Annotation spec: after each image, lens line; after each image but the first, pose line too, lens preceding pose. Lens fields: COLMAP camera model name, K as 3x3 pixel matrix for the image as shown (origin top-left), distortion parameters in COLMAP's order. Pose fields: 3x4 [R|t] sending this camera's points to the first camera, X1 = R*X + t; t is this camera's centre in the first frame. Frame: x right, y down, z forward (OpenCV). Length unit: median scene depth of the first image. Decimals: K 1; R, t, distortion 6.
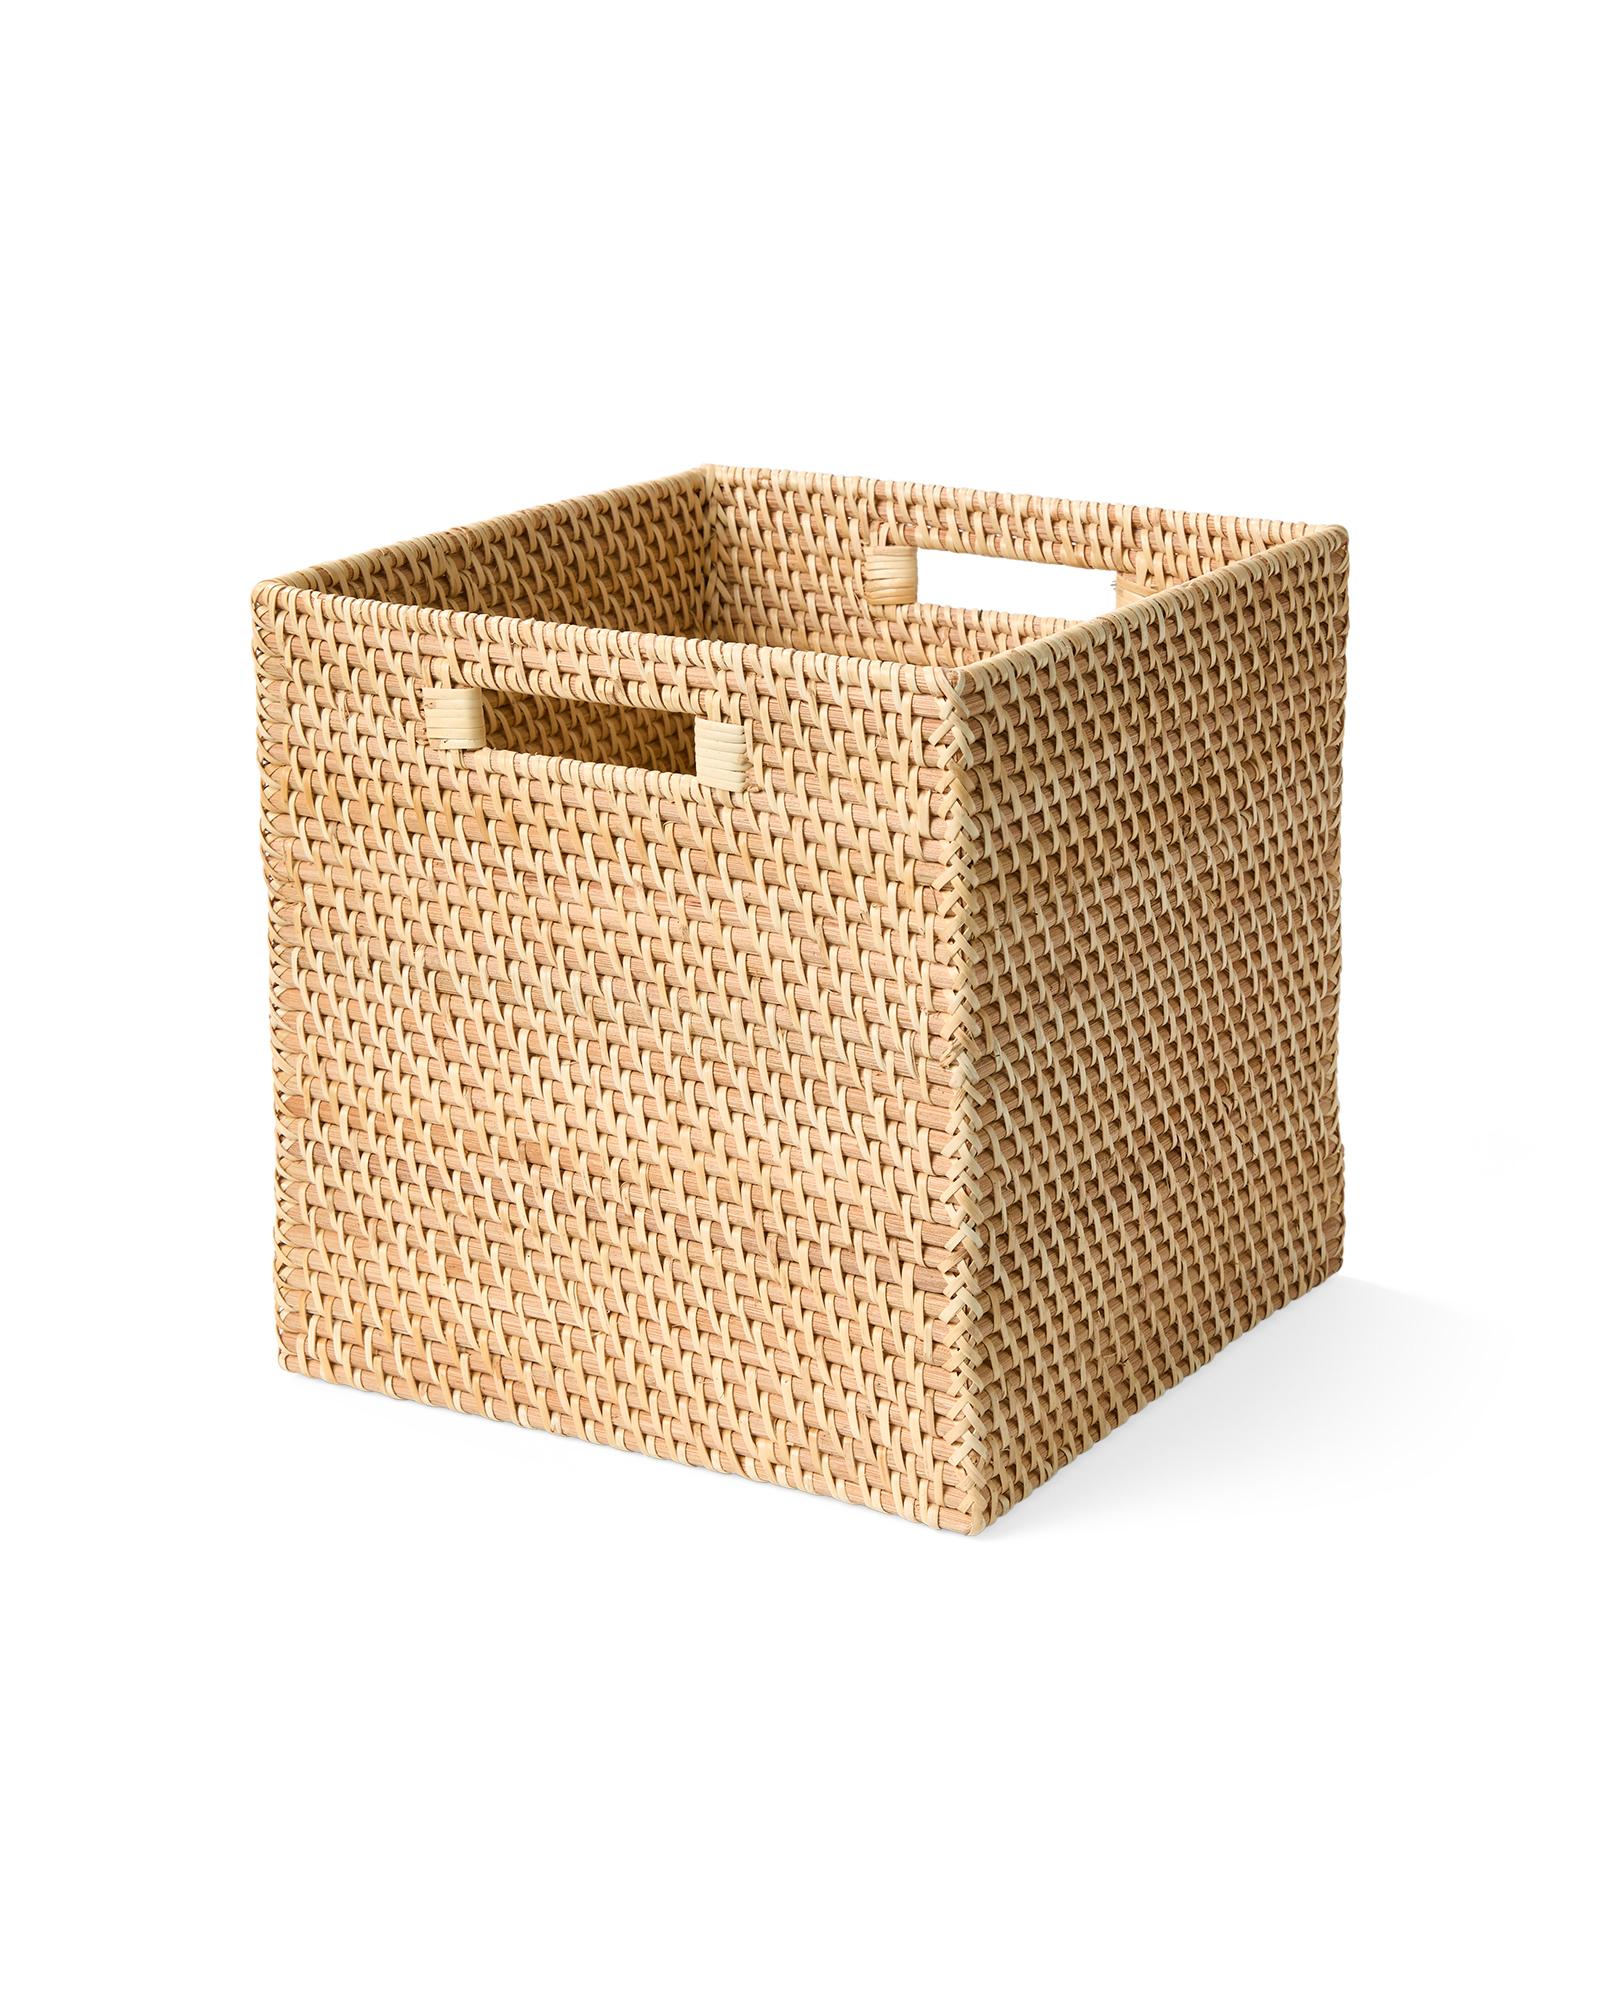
lens RADIAL K [[7442.0, 0, 800.6], [0, 7442.0, 994.8], [0, 0, 1]] dist [0.771902, 0.000000]
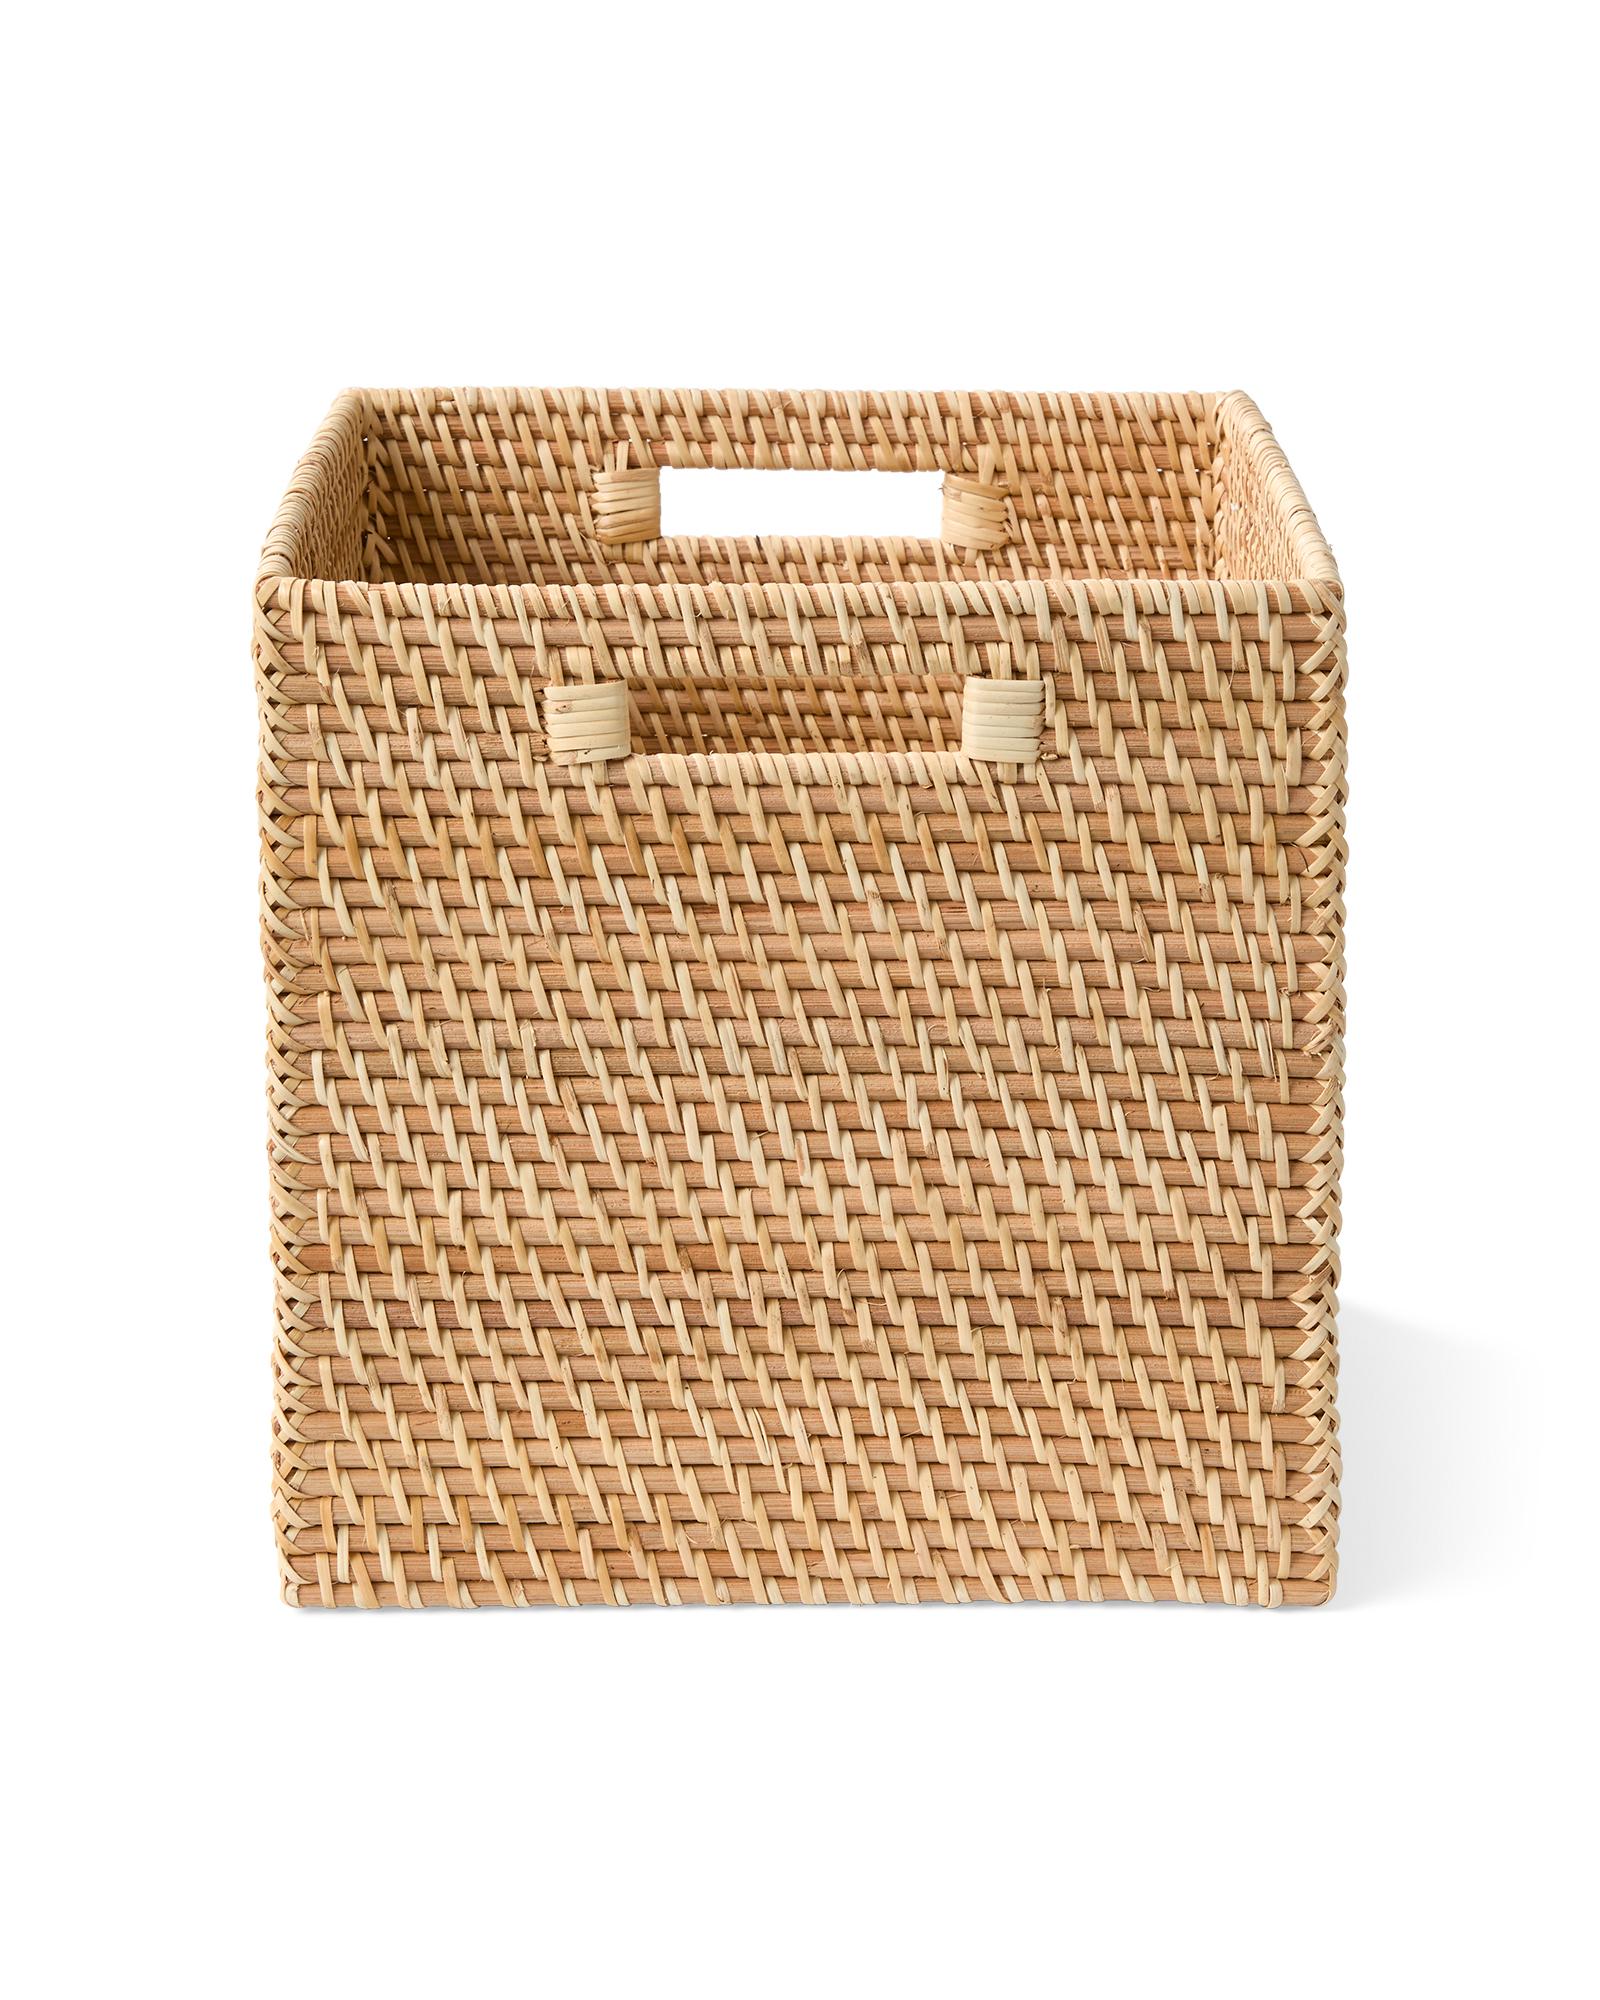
lens RADIAL K [[7442.0, 0, 802.4], [0, 7442.0, 1001.1], [0, 0, 1]] dist [0.771902, 0.000000]
pose [[0.644844, -0.136506, 0.752025, -0.622963], [0.124678, 0.989530, 0.072708, -0.062082], [-0.754076, 0.046875, 0.655112, 0.472989]]
